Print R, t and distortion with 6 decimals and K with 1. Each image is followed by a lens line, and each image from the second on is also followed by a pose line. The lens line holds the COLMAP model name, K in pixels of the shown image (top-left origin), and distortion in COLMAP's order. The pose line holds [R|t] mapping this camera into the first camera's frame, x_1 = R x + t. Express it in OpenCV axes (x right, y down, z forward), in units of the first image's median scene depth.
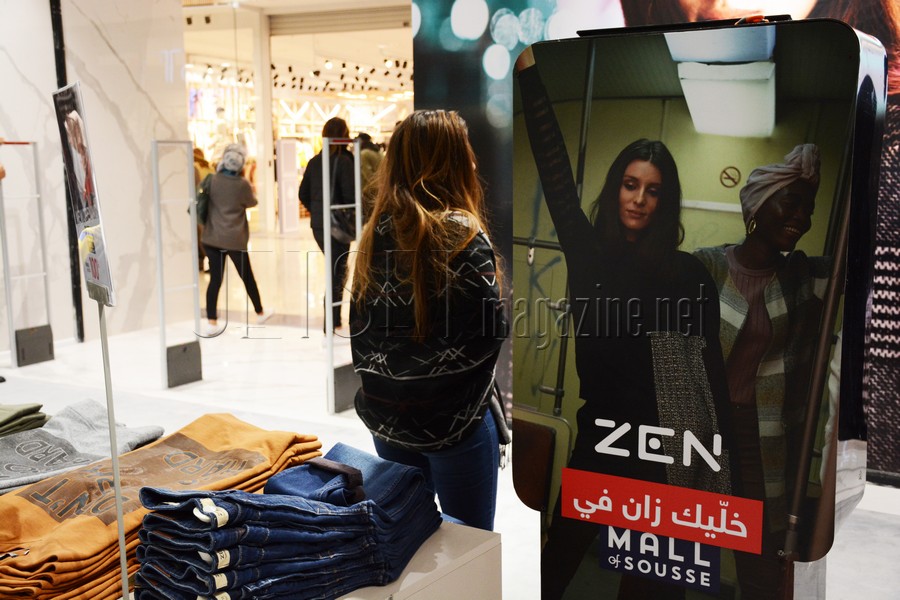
lens RADIAL K [[1072.1, 0, 452.2], [0, 1072.1, 298.1], [0, 0, 1]] dist [0.037695, 0.000000]
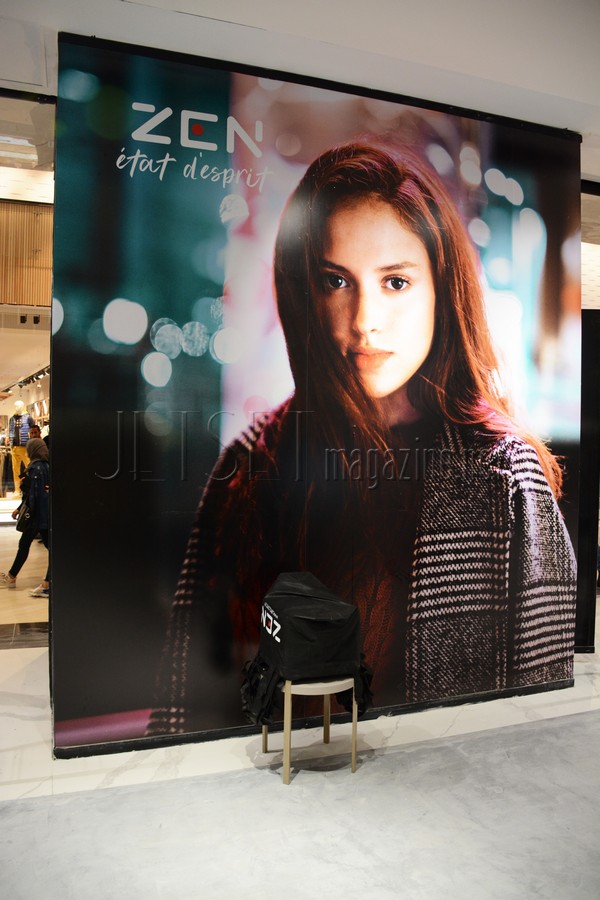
lens RADIAL K [[679.3, 0, 300.3], [0, 679.3, 449.5], [0, 0, 1]] dist [0.001730, 0.000182]
pose [[0.985293, 0.013462, 0.170341, 0.064959], [0.012163, 0.988837, -0.148505, -0.054313], [-0.170439, 0.148393, 0.974131, 0.384167]]
